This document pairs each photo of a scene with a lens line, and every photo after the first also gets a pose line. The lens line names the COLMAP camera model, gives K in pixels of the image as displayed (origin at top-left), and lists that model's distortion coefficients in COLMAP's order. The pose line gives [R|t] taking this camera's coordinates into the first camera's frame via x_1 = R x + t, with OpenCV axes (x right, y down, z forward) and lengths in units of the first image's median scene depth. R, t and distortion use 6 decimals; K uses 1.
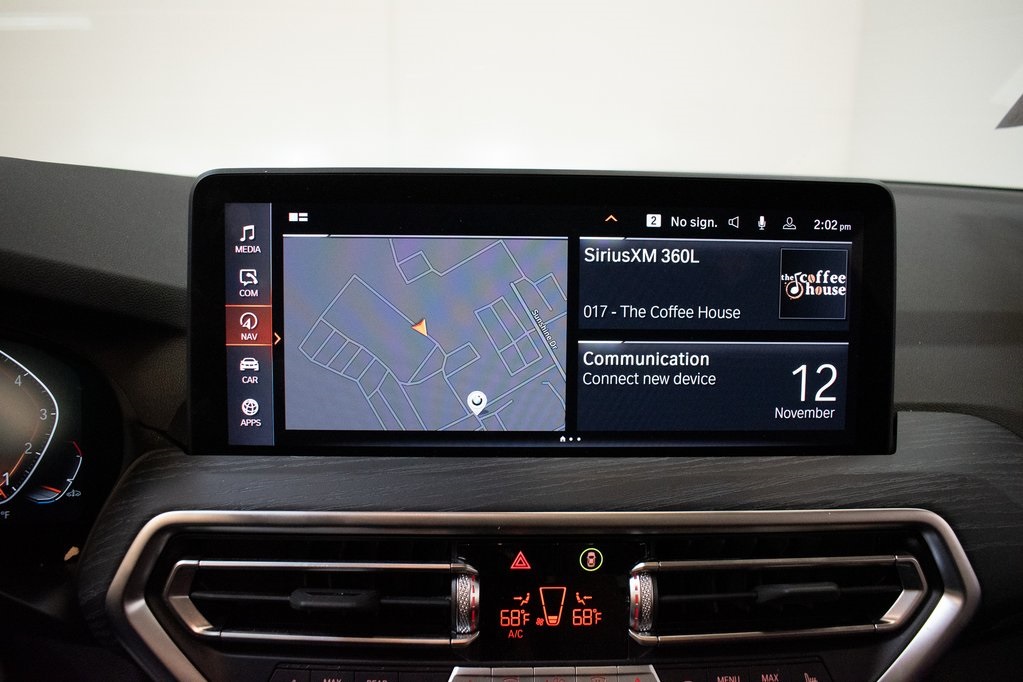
lens RADIAL K [[798.5, 0, 511.5], [0, 798.5, 341.0], [0, 0, 1]] dist [-0.098572, 0.003708]
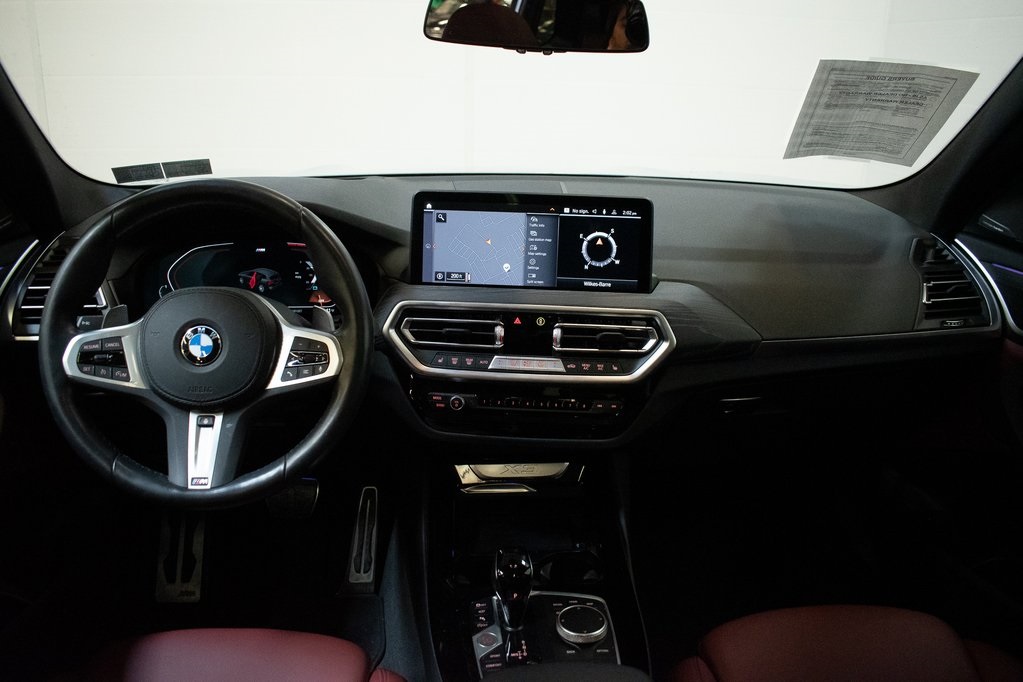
lens RADIAL K [[798.5, 0, 511.5], [0, 798.5, 341.0], [0, 0, 1]] dist [-0.098572, 0.003708]
pose [[0.996601, 0.036383, -0.073912, 0.215868], [-0.032010, 0.997715, 0.059505, 0.169131], [0.075908, -0.056937, 0.995488, -2.050839]]
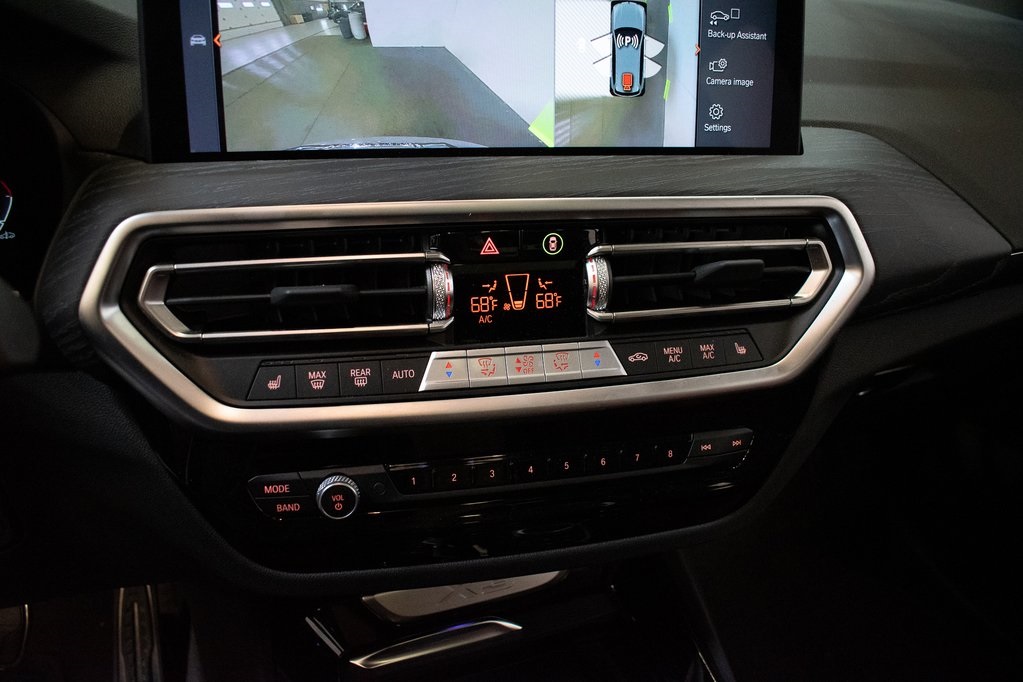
lens RADIAL K [[798.5, 0, 511.5], [0, 798.5, 341.0], [0, 0, 1]] dist [-0.098572, 0.003708]
pose [[0.978692, -0.064264, 0.195020, -0.175310], [0.030404, 0.984647, 0.171888, 0.214143], [-0.203073, -0.162295, 0.965620, -0.069344]]
